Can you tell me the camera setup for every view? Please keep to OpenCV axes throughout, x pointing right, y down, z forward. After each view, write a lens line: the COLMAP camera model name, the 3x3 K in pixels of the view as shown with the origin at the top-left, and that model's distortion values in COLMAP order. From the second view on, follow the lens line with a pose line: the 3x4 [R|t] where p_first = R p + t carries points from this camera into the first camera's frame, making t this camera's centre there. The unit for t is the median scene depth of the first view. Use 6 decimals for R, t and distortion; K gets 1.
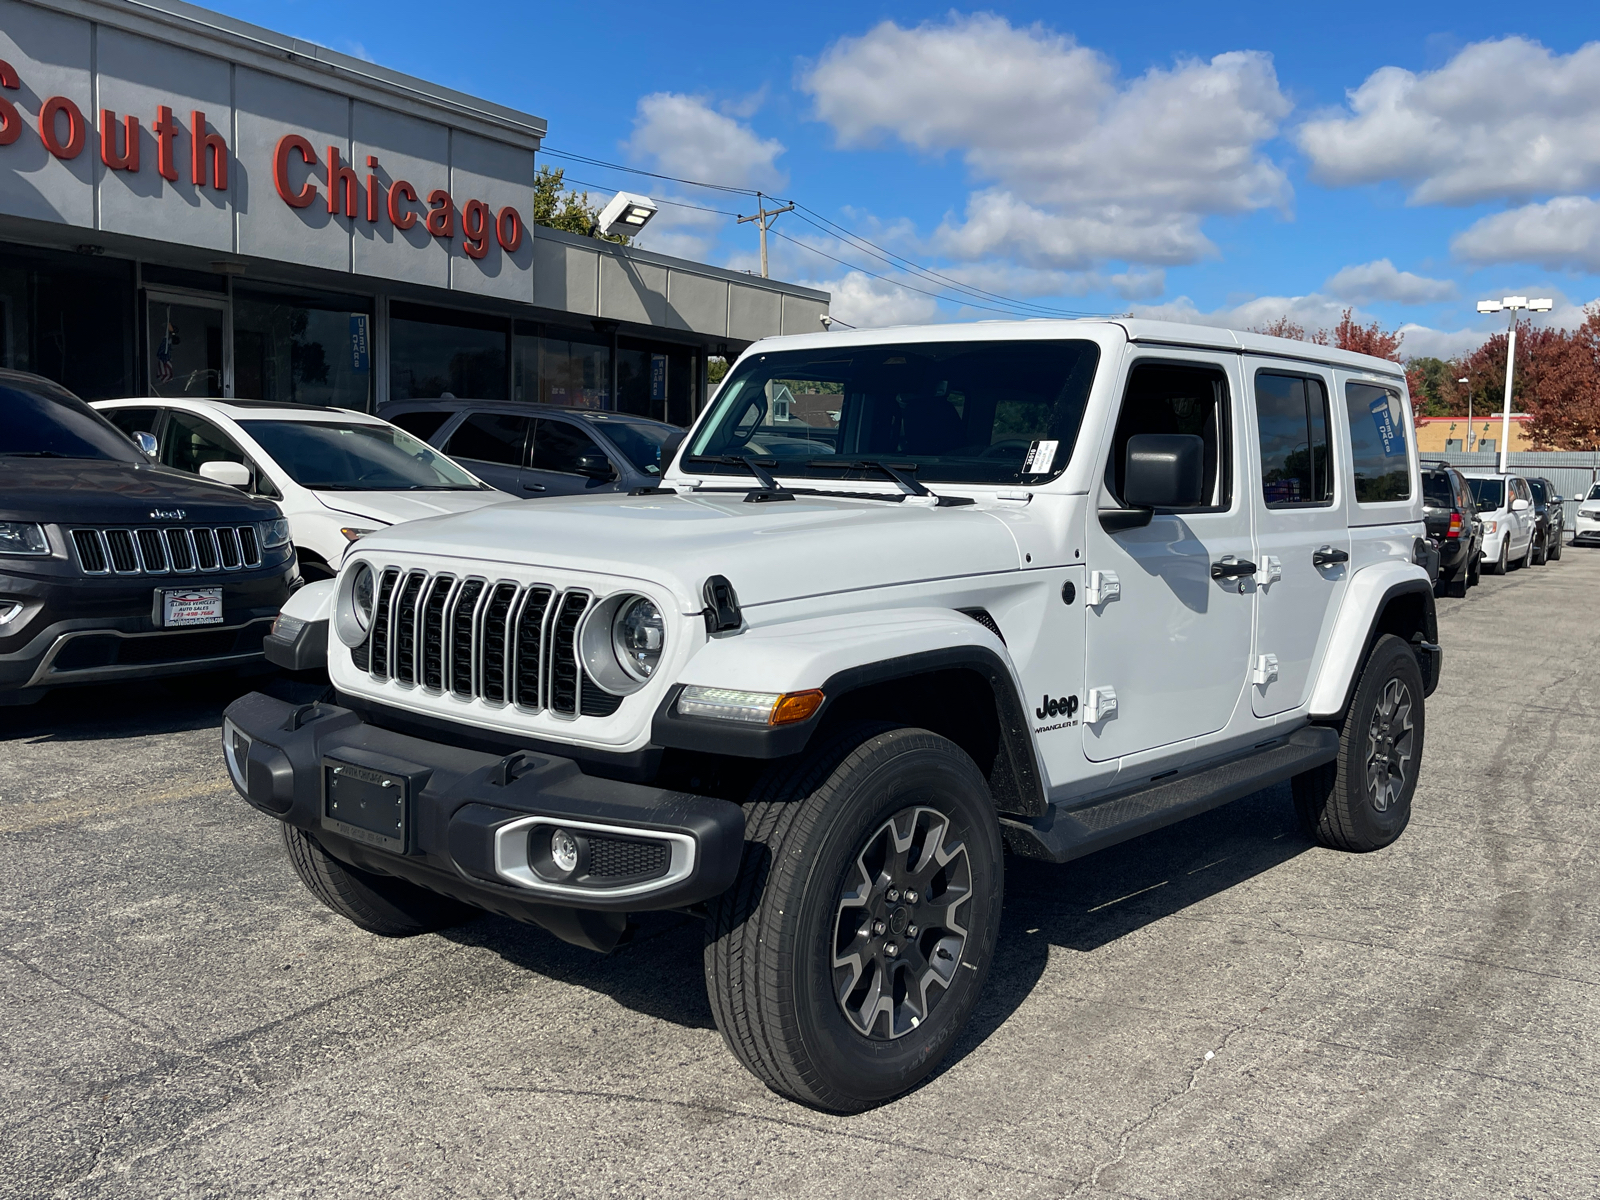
lens RADIAL K [[1442.6, 0, 800.0], [0, 1442.6, 600.0], [0, 0, 1]] dist [0.025687, -0.001953]
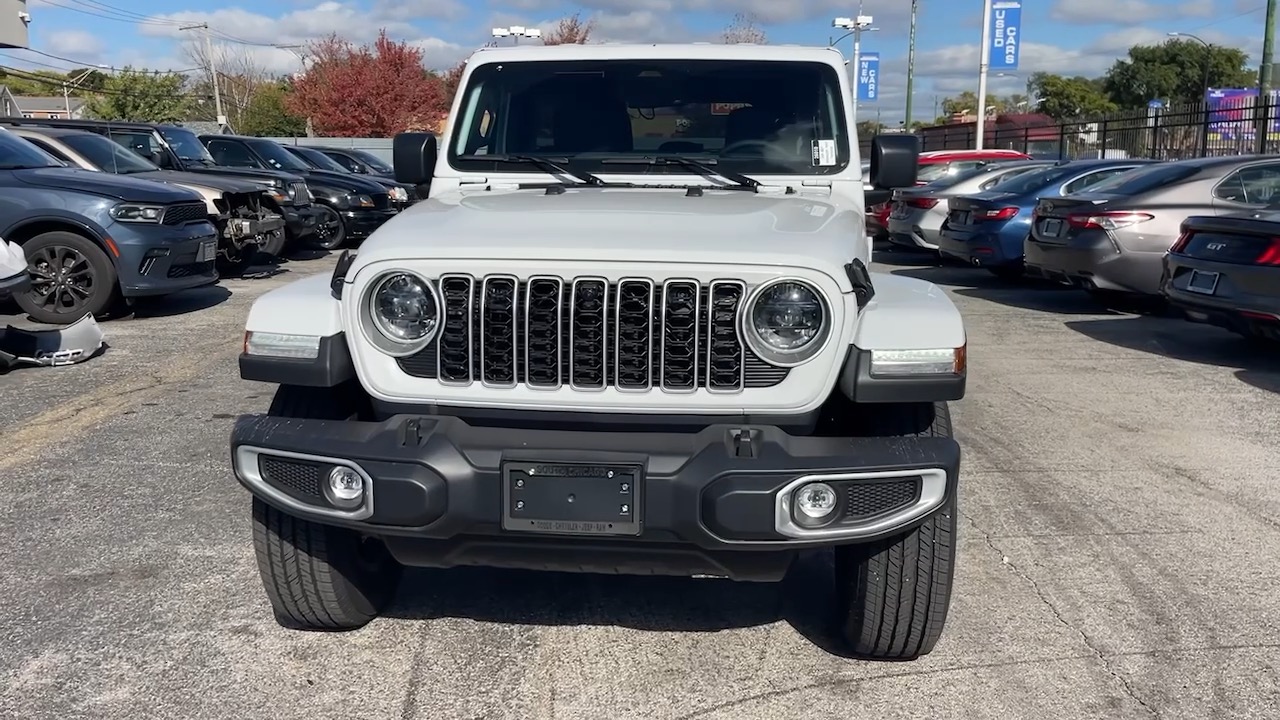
lens RADIAL K [[1110.9, 0, 640.0], [0, 1110.9, 360.0], [0, 0, 1]] dist [0.033372, -0.018169]
pose [[0.824655, -0.119578, 0.552852, -0.571784], [0.066921, 0.991160, 0.114560, -0.040357], [-0.561664, -0.057476, 0.825367, 0.251163]]
